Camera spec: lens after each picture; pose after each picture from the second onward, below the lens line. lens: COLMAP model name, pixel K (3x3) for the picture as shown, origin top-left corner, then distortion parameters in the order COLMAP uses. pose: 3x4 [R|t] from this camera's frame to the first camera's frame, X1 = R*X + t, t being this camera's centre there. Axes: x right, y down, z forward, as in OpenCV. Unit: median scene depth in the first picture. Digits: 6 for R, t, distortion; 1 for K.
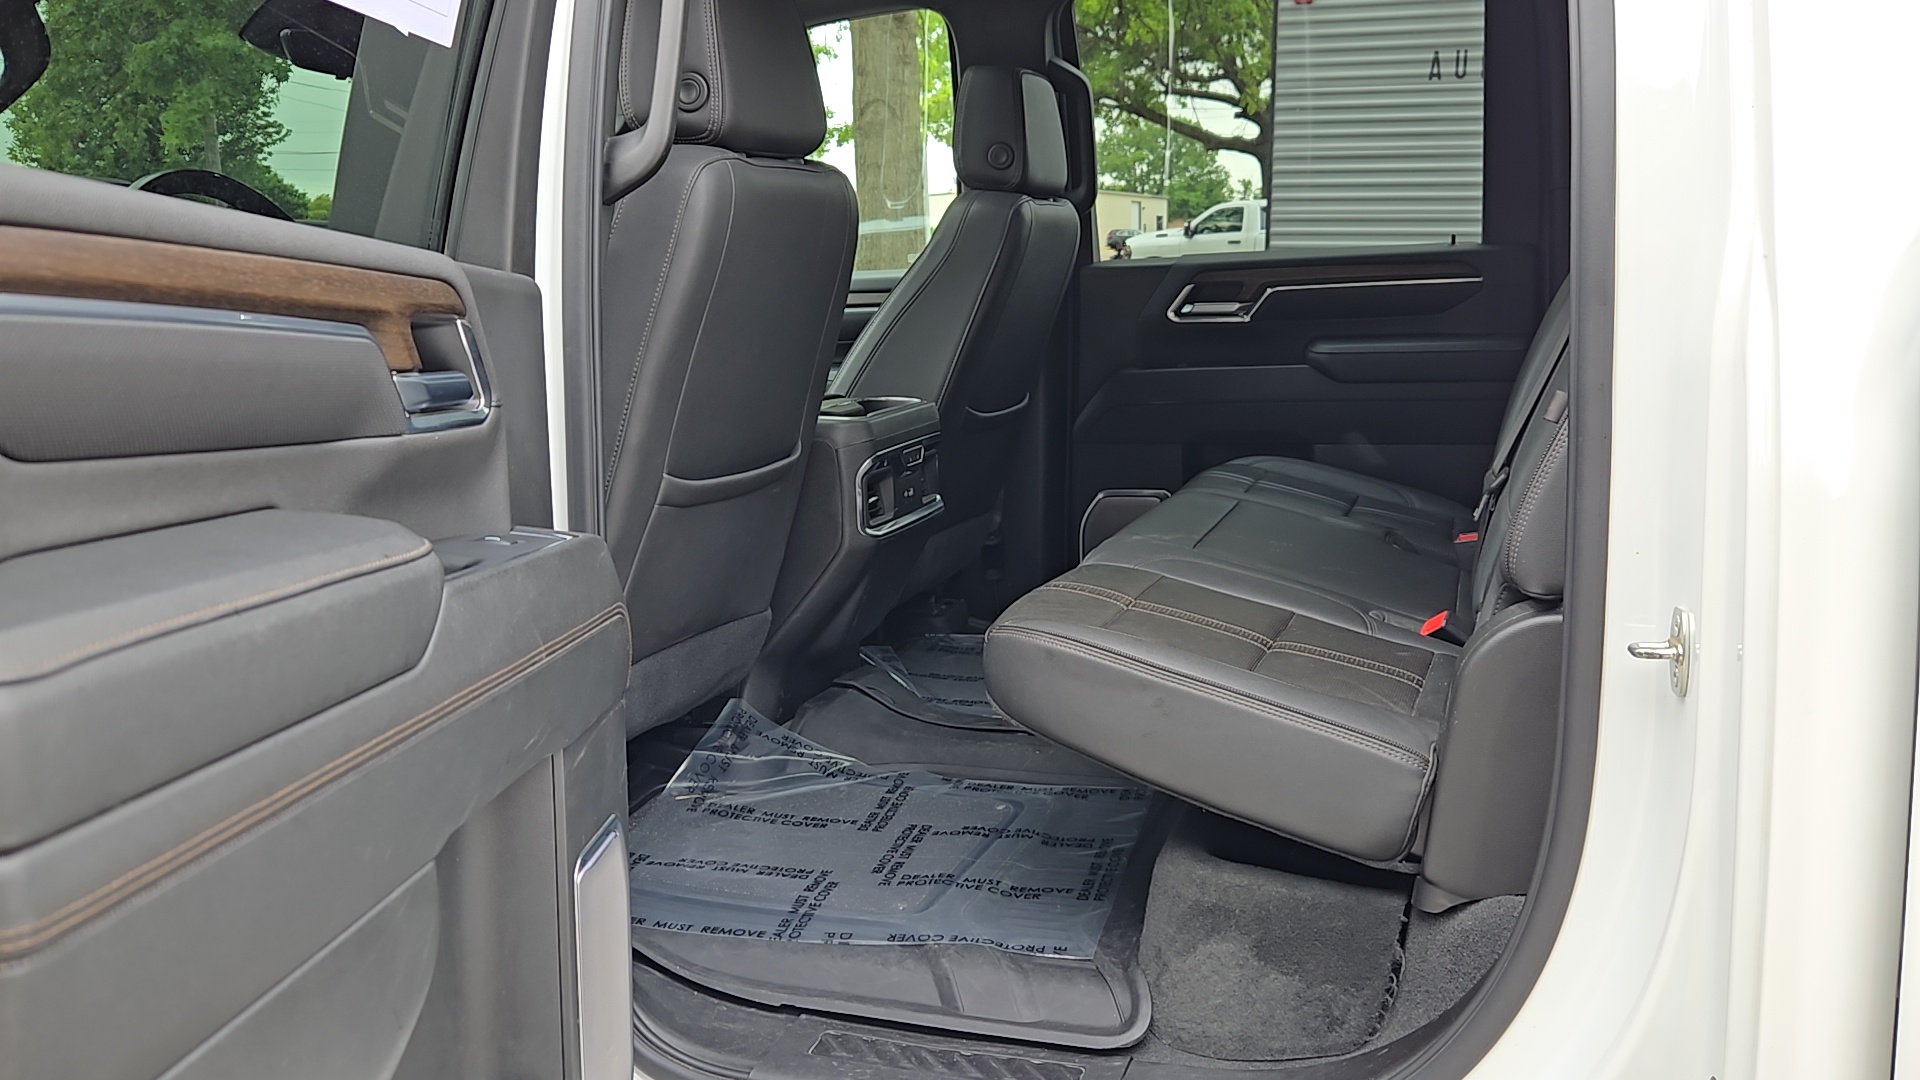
lens RADIAL K [[1587.8, 0, 960.0], [0, 1587.8, 540.0], [0, 0, 1]] dist [0.019511, -0.000342]
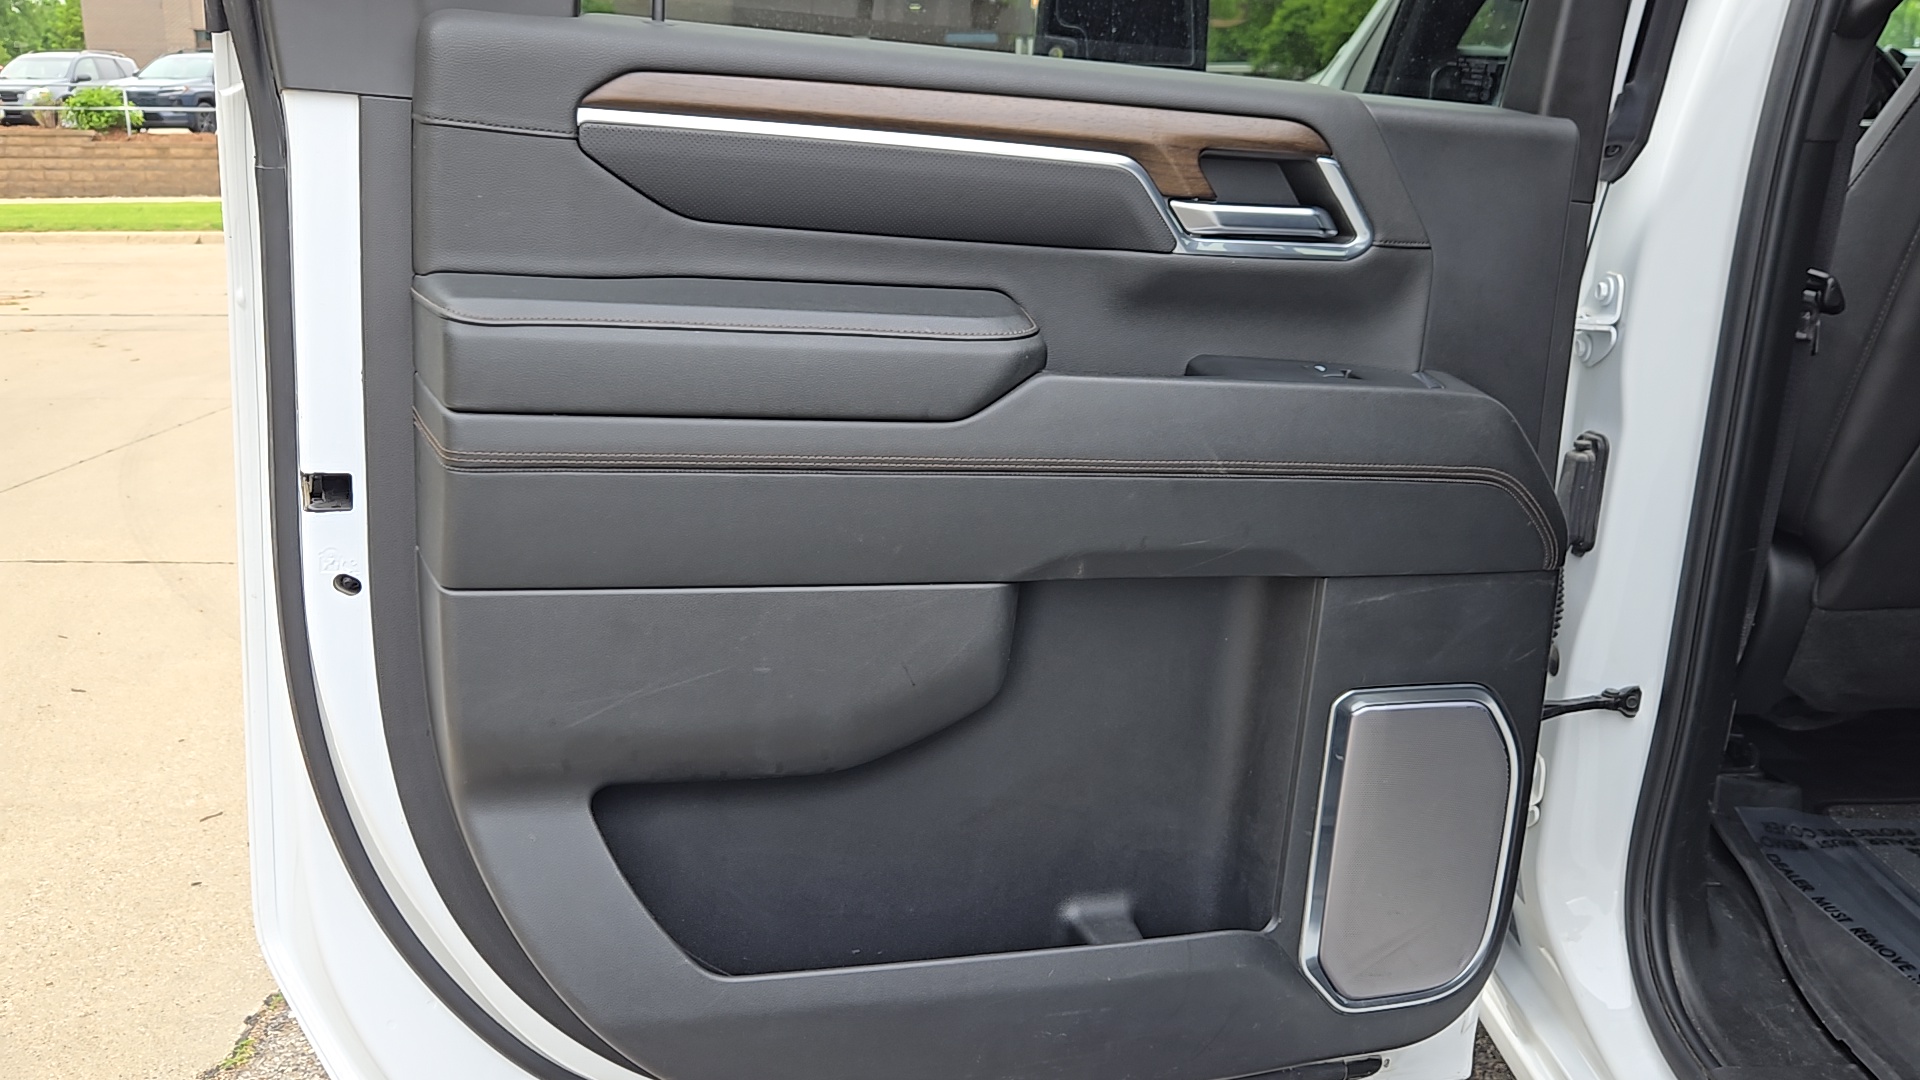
lens RADIAL K [[1599.5, 0, 953.8], [0, 1599.5, 528.7], [0, 0, 1]] dist [0.015618, -0.000631]
pose [[0.345353, 0.260686, -0.901540, 0.602124], [-0.177842, 0.961418, 0.209874, -0.076793], [0.921468, 0.087852, 0.378389, 0.369054]]
